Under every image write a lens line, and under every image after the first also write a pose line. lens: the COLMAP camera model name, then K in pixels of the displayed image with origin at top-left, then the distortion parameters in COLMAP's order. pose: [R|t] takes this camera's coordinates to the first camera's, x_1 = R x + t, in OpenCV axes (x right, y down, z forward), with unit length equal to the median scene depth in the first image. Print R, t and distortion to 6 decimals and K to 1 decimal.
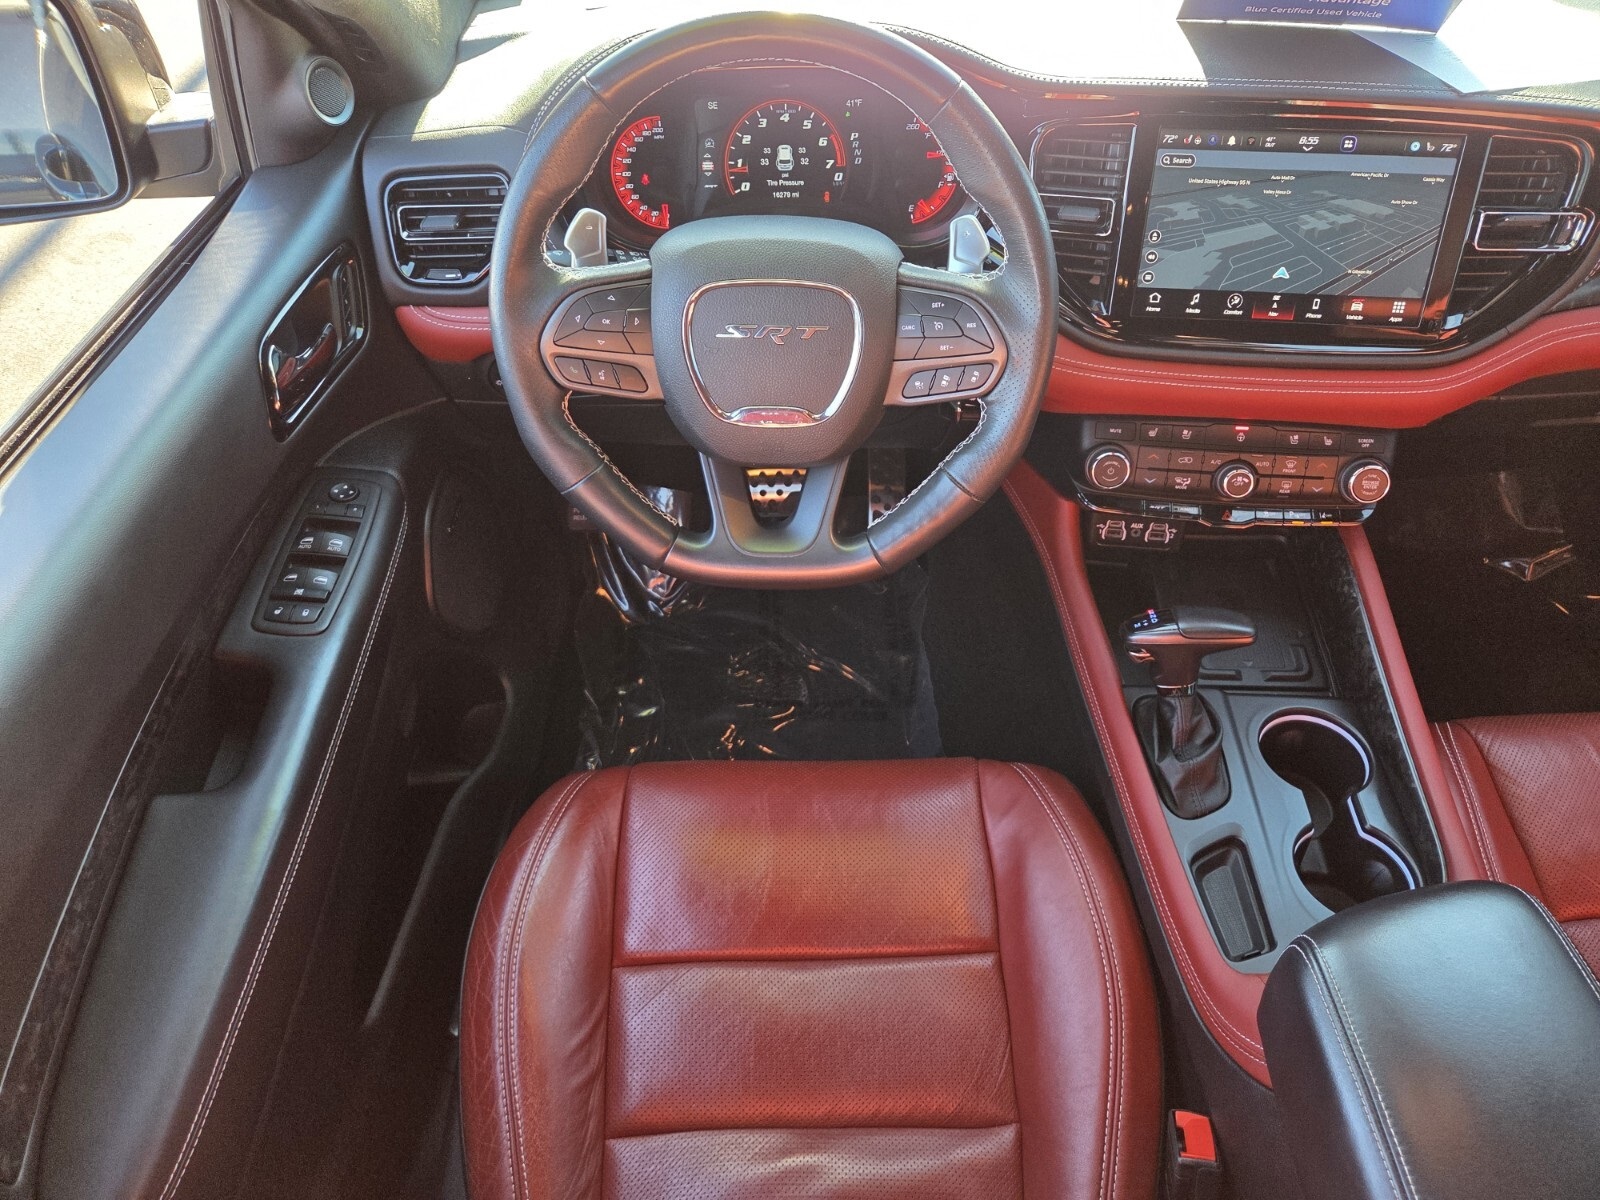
lens RADIAL K [[1128.9, 0, 806.2], [0, 1128.9, 600.5], [0, 0, 1]] dist [0.053135, 0.000682]
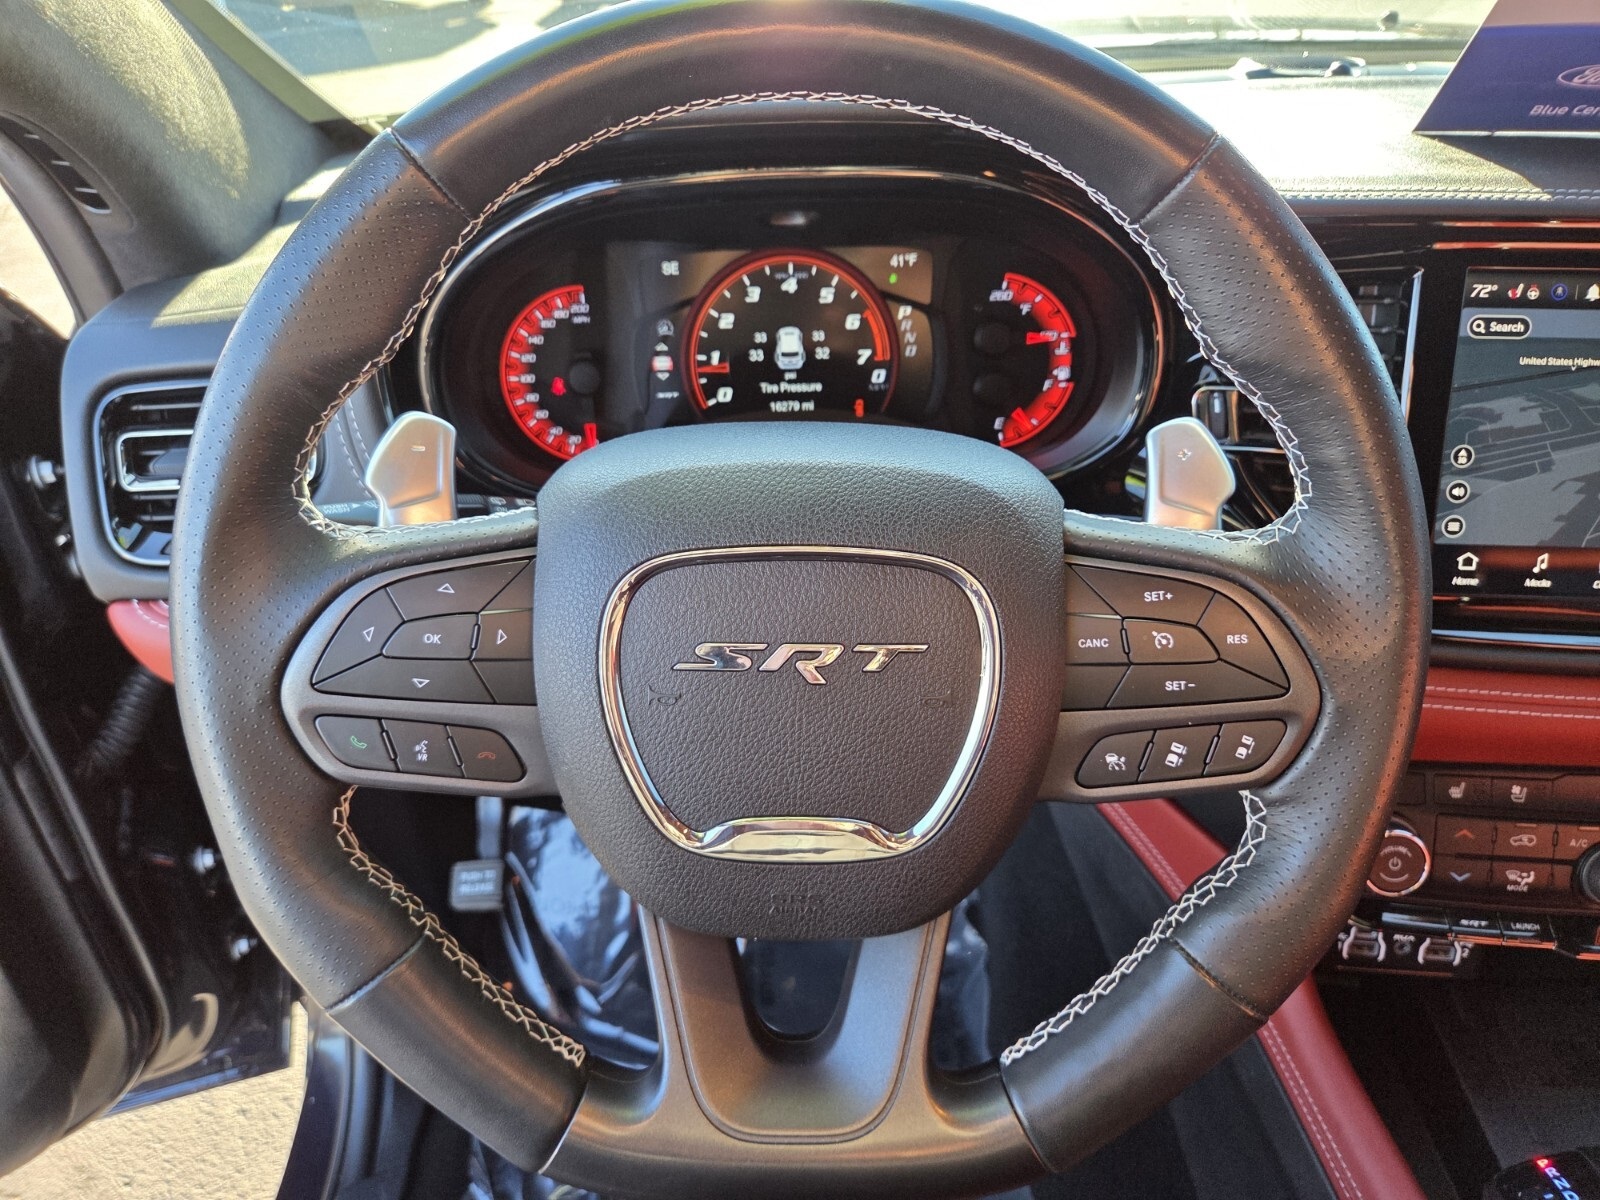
lens RADIAL K [[1128.9, 0, 806.2], [0, 1128.9, 600.5], [0, 0, 1]] dist [0.053135, 0.000682]
pose [[0.999436, -0.020887, 0.026308, -0.030239], [0.025964, 0.977253, -0.210480, -0.137538], [-0.021314, 0.211044, 0.977244, 0.462598]]
